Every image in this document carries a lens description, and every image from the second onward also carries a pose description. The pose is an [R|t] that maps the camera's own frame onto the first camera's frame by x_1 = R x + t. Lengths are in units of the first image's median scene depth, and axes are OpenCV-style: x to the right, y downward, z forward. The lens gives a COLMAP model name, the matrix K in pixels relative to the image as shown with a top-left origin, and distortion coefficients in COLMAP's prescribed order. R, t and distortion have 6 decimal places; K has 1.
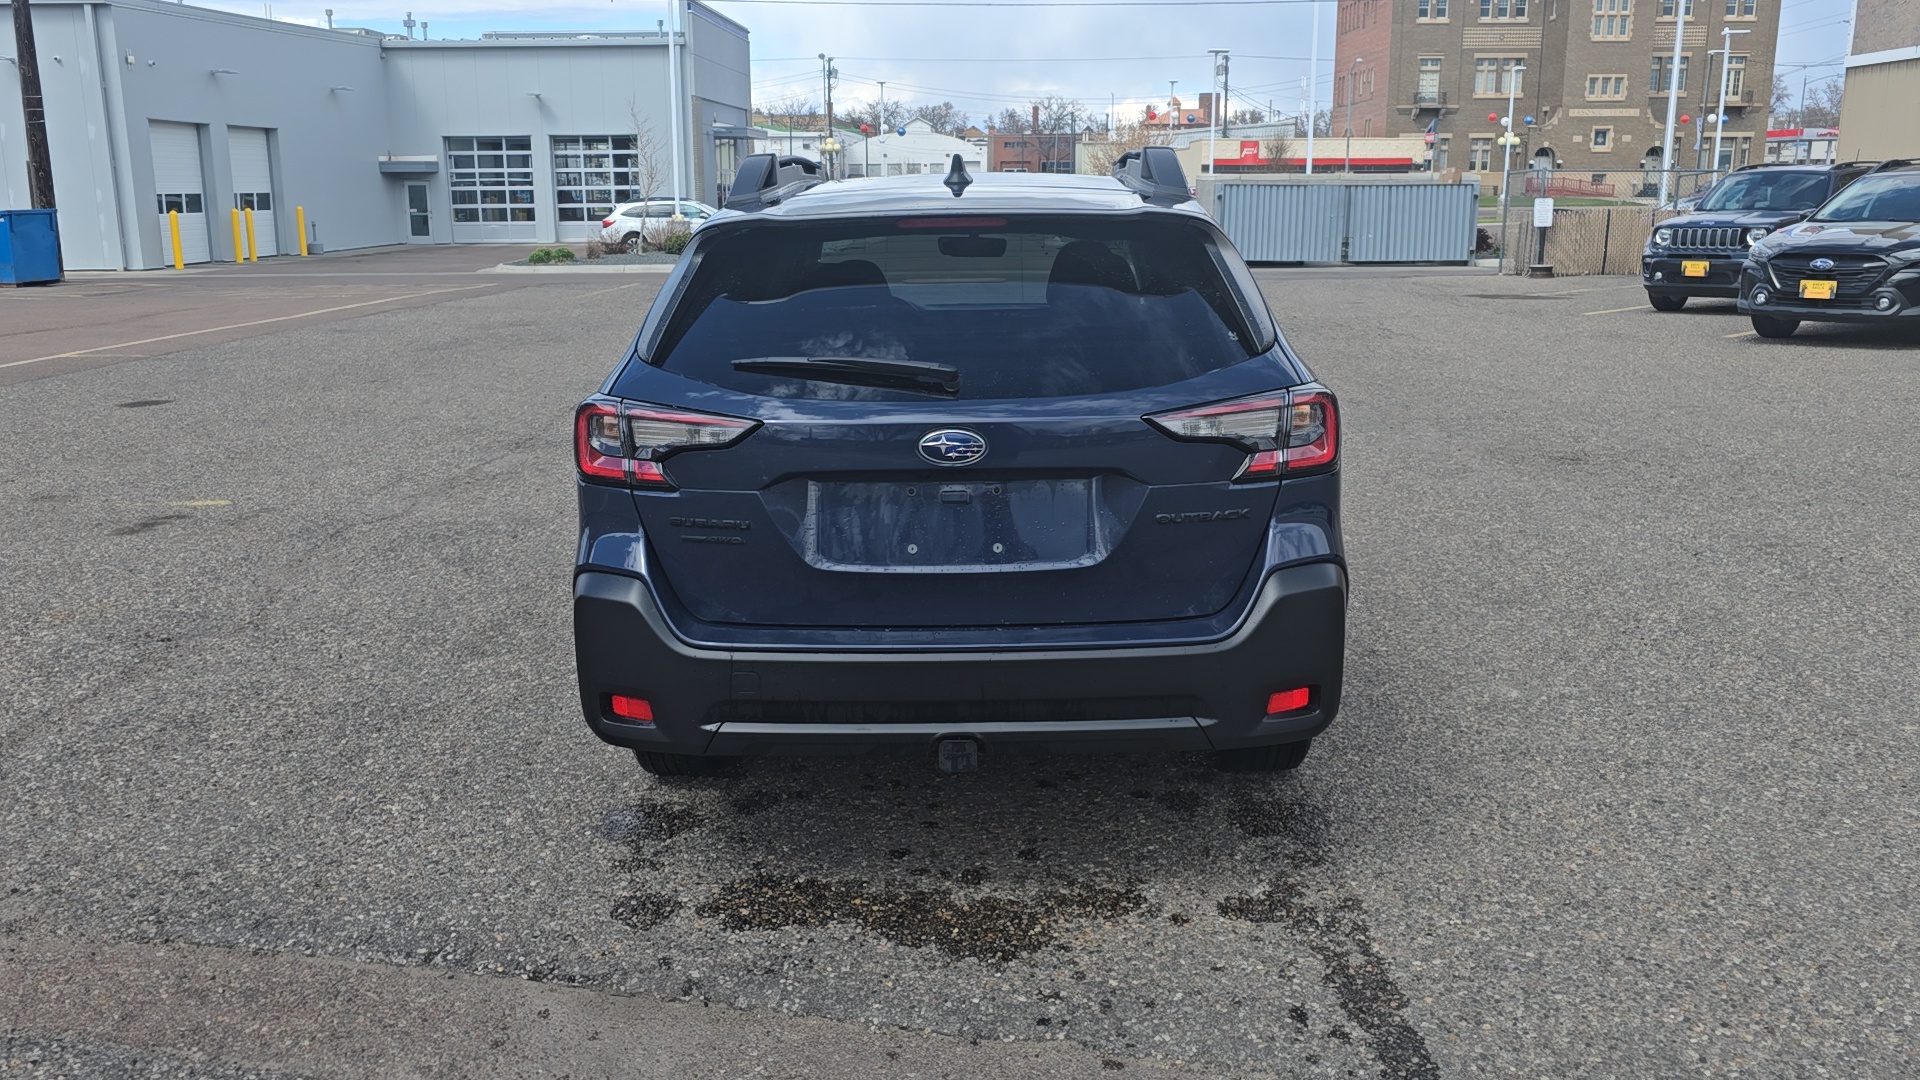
lens RADIAL K [[1591.5, 0, 970.0], [0, 1591.5, 541.0], [0, 0, 1]] dist [0.003344, 0.008391]
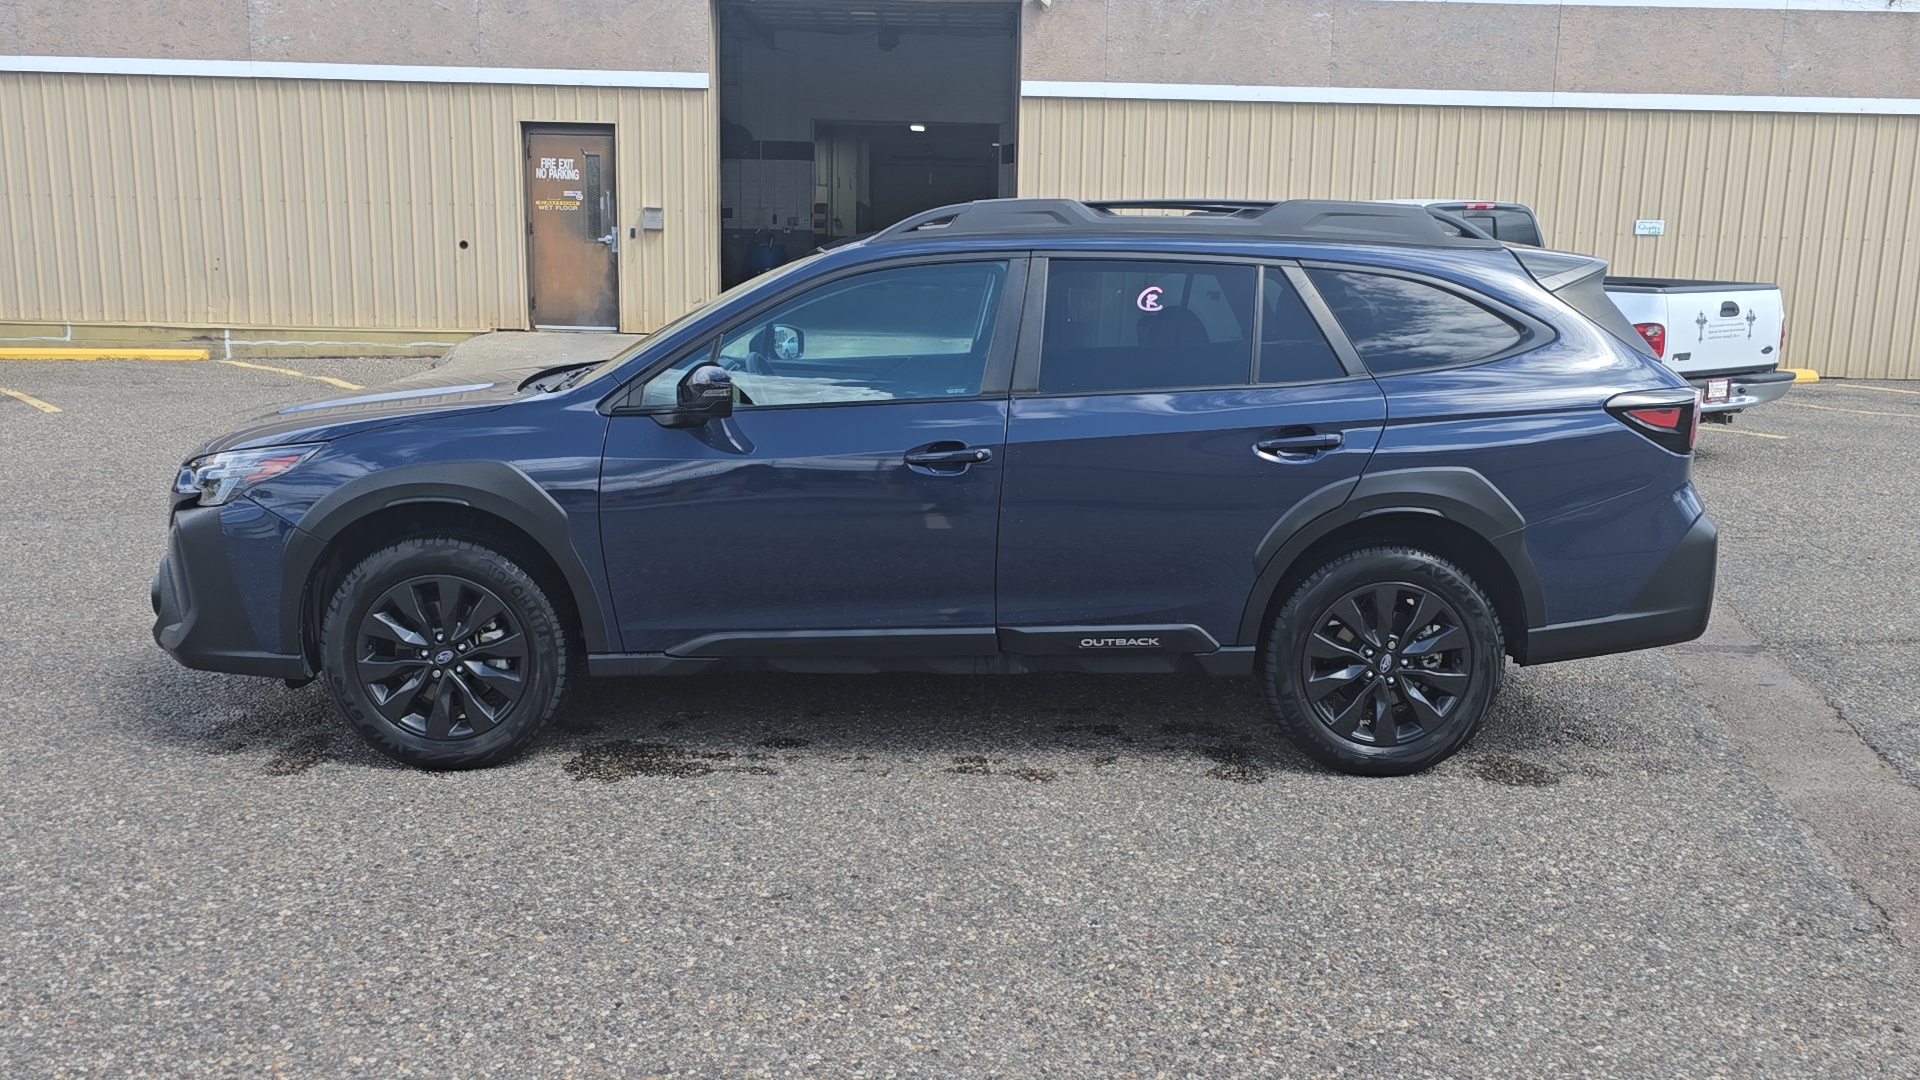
lens RADIAL K [[1591.5, 0, 976.1], [0, 1591.5, 543.4], [0, 0, 1]] dist [0.003344, 0.008391]
pose [[-0.043675, -0.178849, 0.982907, -0.148045], [0.200398, 0.962281, 0.184001, -0.031660], [-0.978741, 0.205008, -0.006186, 0.154229]]
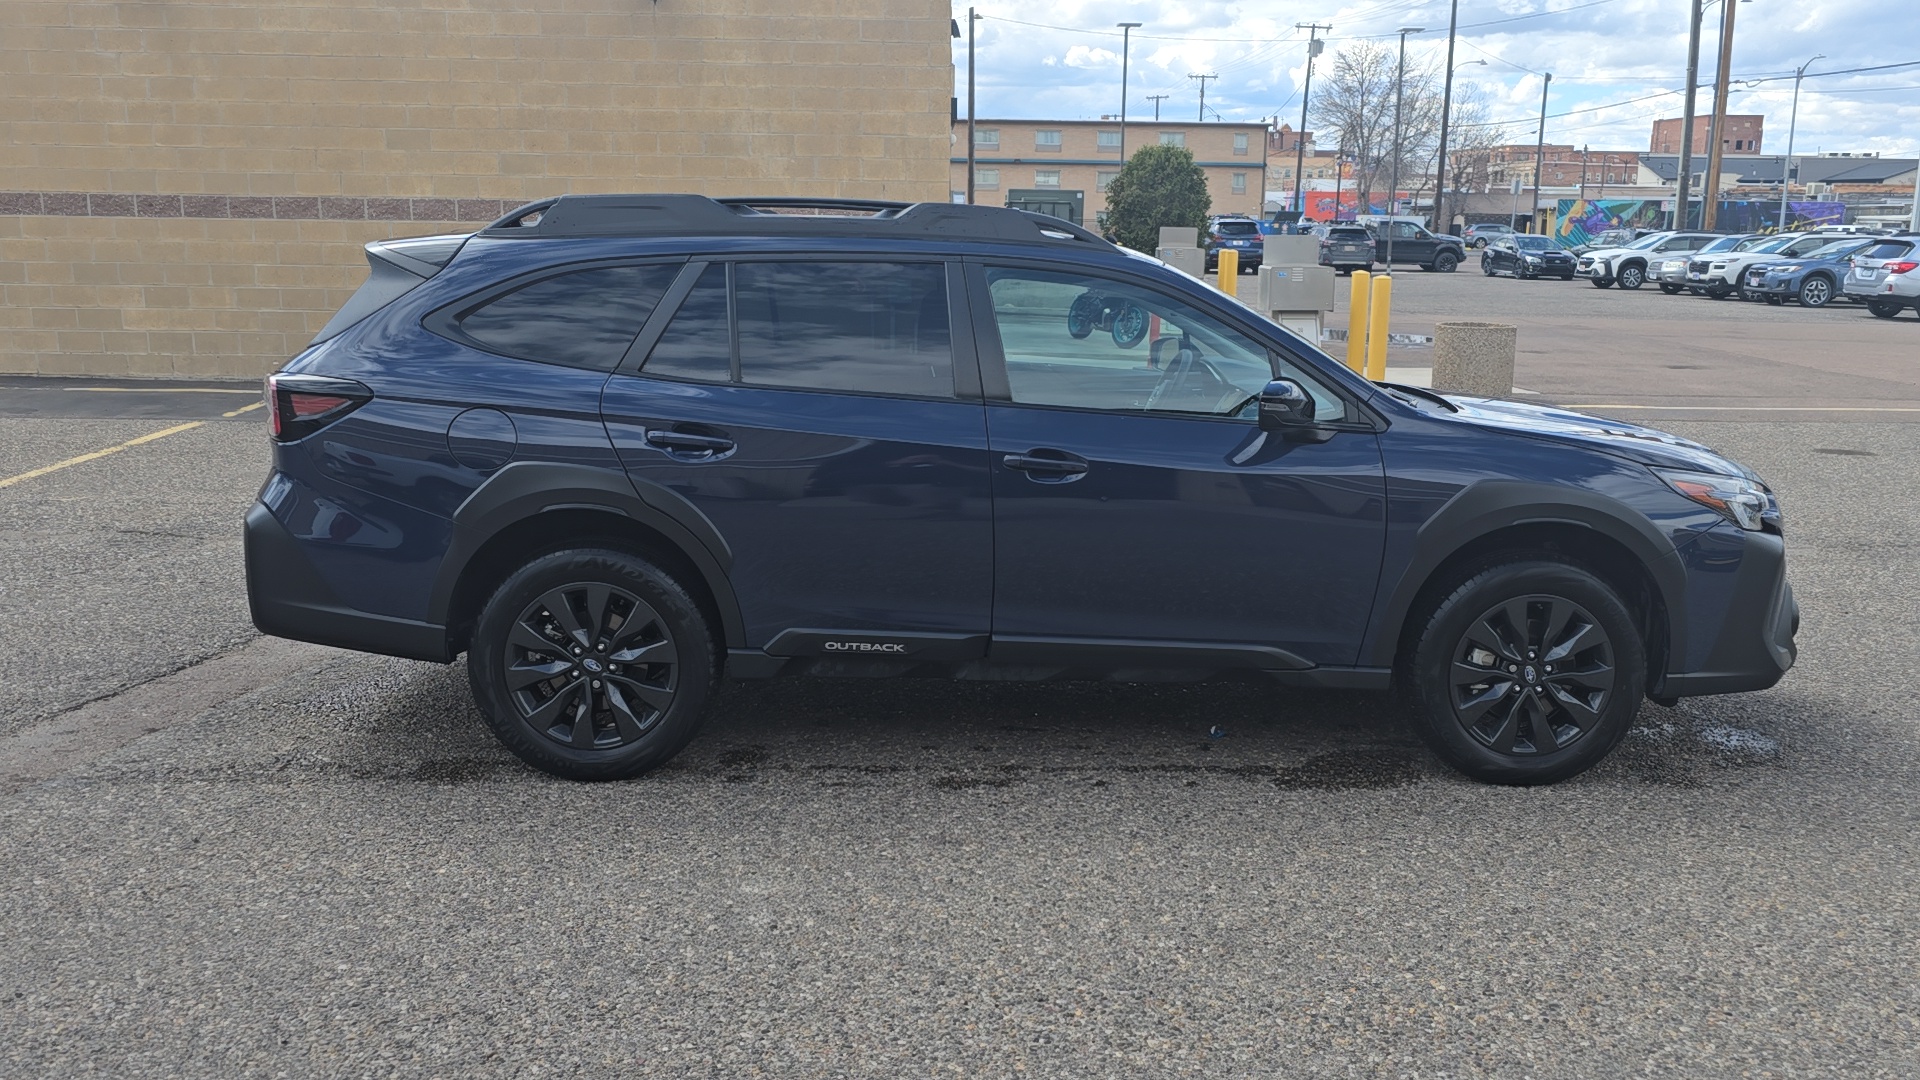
lens RADIAL K [[1591.5, 0, 972.0], [0, 1591.5, 537.5], [0, 0, 1]] dist [0.003344, 0.008391]
pose [[0.061784, 0.206264, -0.976544, 0.147810], [-0.234859, 0.953944, 0.186631, -0.032893], [0.970064, 0.217819, 0.107381, 0.135402]]
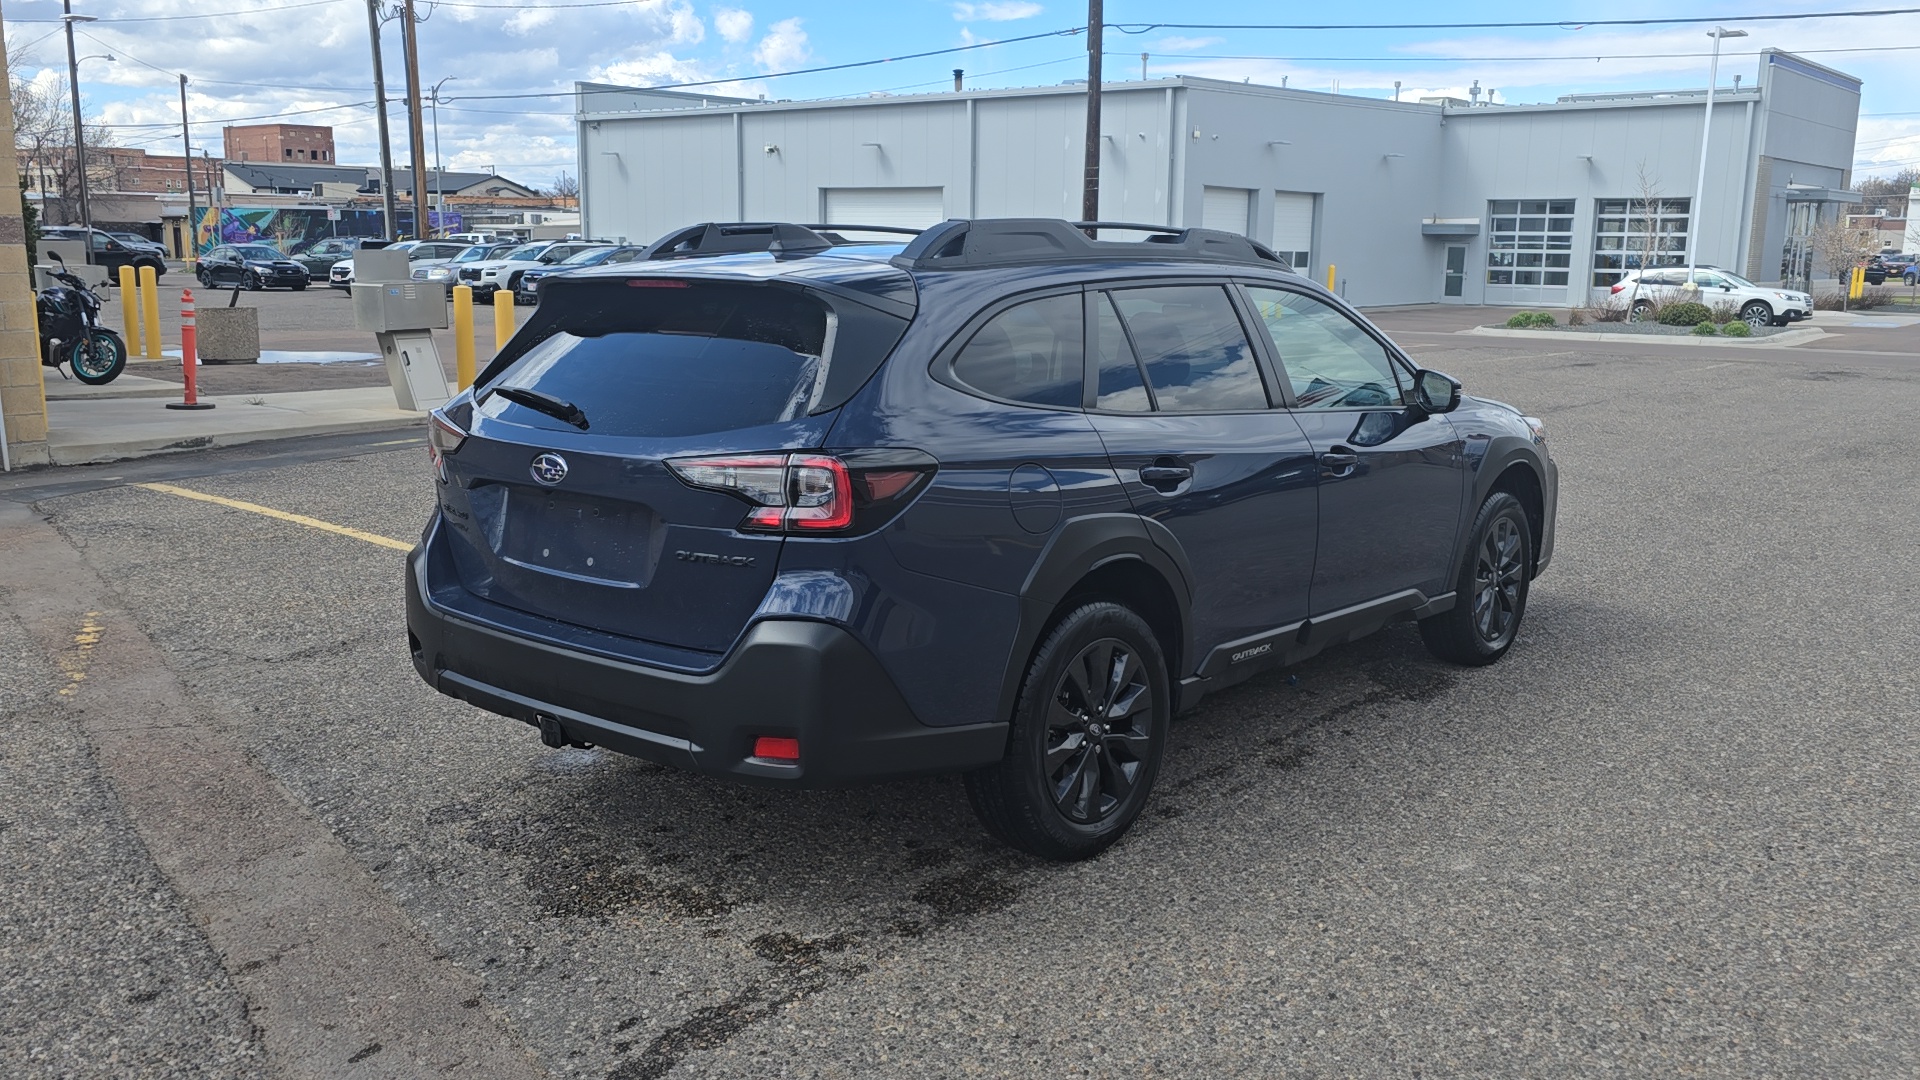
lens RADIAL K [[1591.5, 0, 979.9], [0, 1591.5, 542.5], [0, 0, 1]] dist [0.003344, 0.008391]
pose [[0.783614, 0.130746, -0.607334, 0.086799], [-0.152774, 0.988138, 0.015609, -0.006525], [0.602171, 0.080553, 0.794293, 0.022892]]
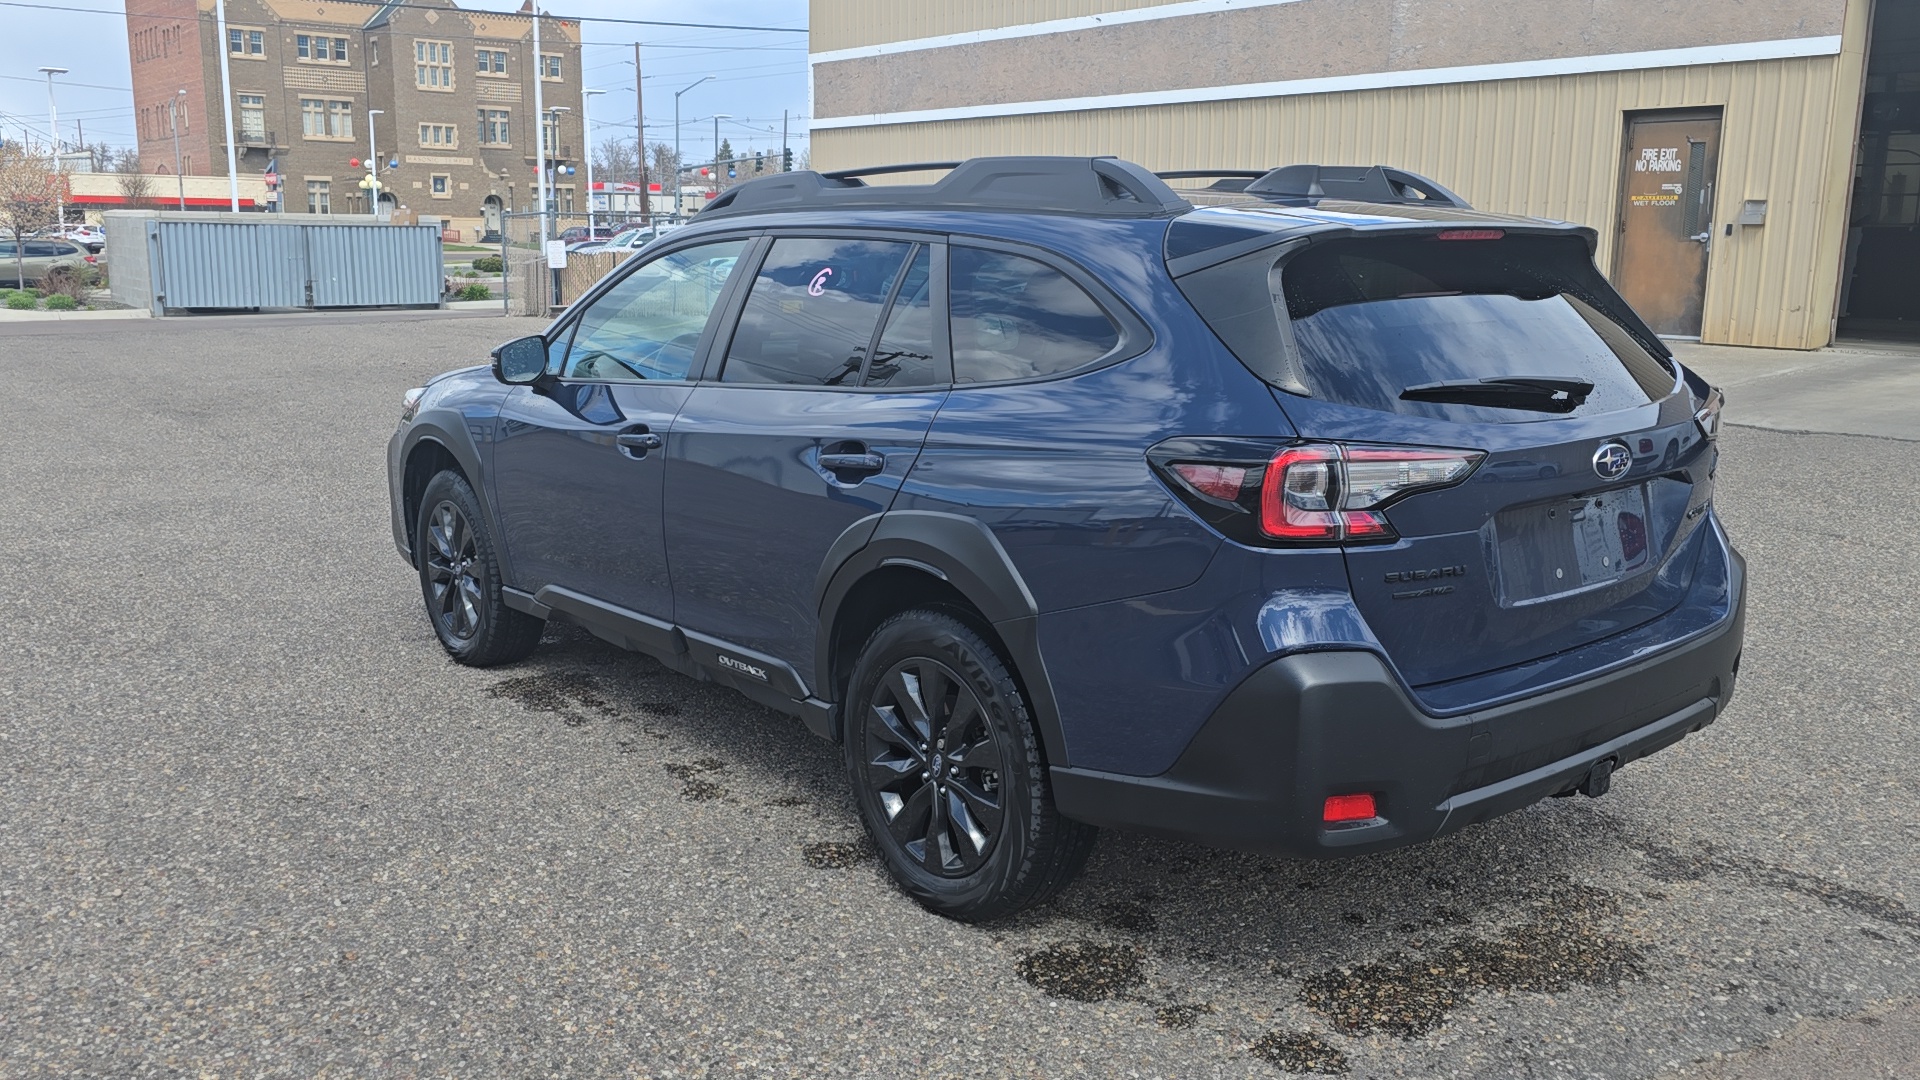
lens RADIAL K [[1591.5, 0, 971.2], [0, 1591.5, 542.9], [0, 0, 1]] dist [0.003344, 0.008391]
pose [[0.757851, -0.113112, 0.642547, -0.084214], [0.130148, 0.991272, 0.020997, -0.007269], [-0.639314, 0.067714, 0.765958, 0.045615]]
